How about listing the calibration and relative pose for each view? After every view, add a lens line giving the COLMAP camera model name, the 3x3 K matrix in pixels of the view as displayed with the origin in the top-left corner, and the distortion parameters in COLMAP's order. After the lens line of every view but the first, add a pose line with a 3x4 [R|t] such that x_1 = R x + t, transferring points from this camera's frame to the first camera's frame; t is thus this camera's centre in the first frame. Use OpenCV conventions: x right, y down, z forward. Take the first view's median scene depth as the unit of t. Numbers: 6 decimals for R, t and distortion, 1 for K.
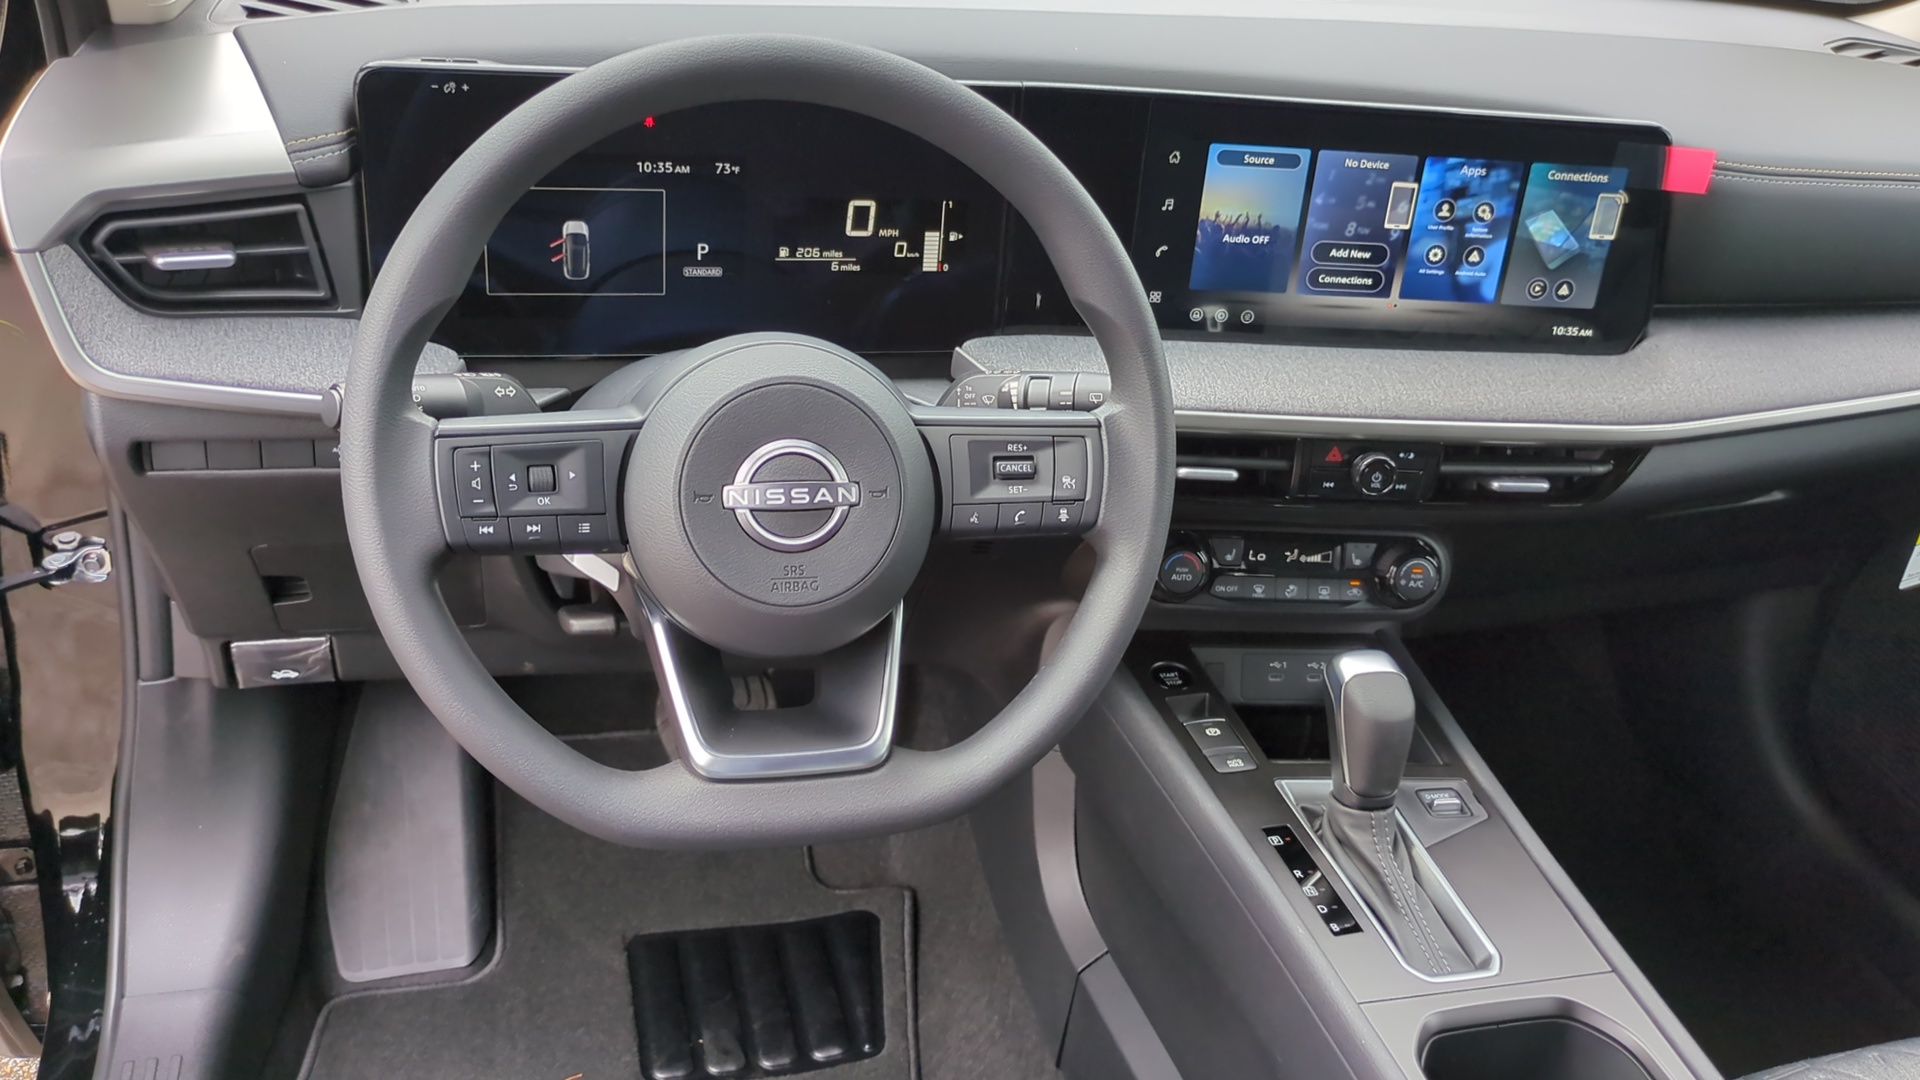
lens RADIAL K [[1467.5, 0, 957.4], [0, 1467.5, 530.8], [0, 0, 1]] dist [0.007715, -0.011561]
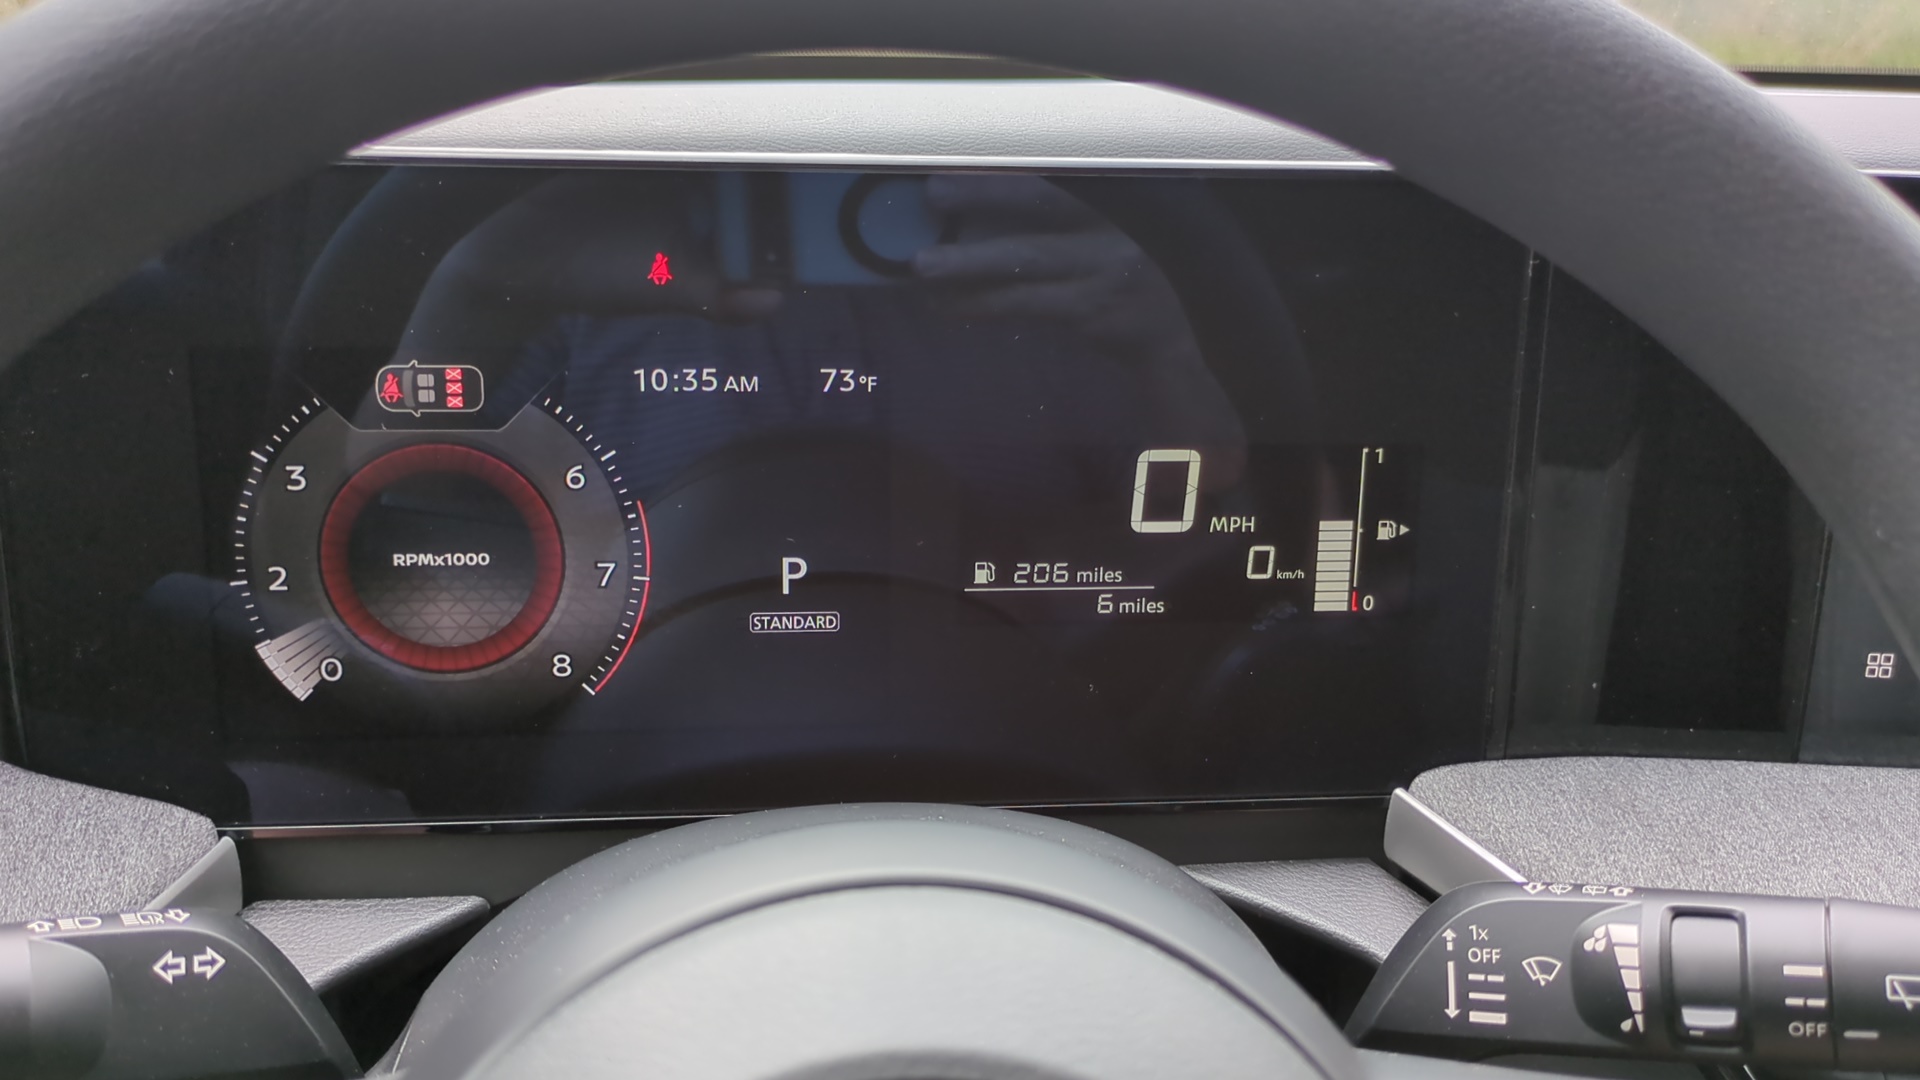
lens RADIAL K [[1467.5, 0, 959.7], [0, 1467.5, 543.7], [0, 0, 1]] dist [0.007715, -0.011561]
pose [[0.983162, -0.023595, -0.181208, -0.048620], [-0.016094, 0.976595, -0.214483, -0.107789], [0.182028, 0.213788, 0.959771, 0.593505]]
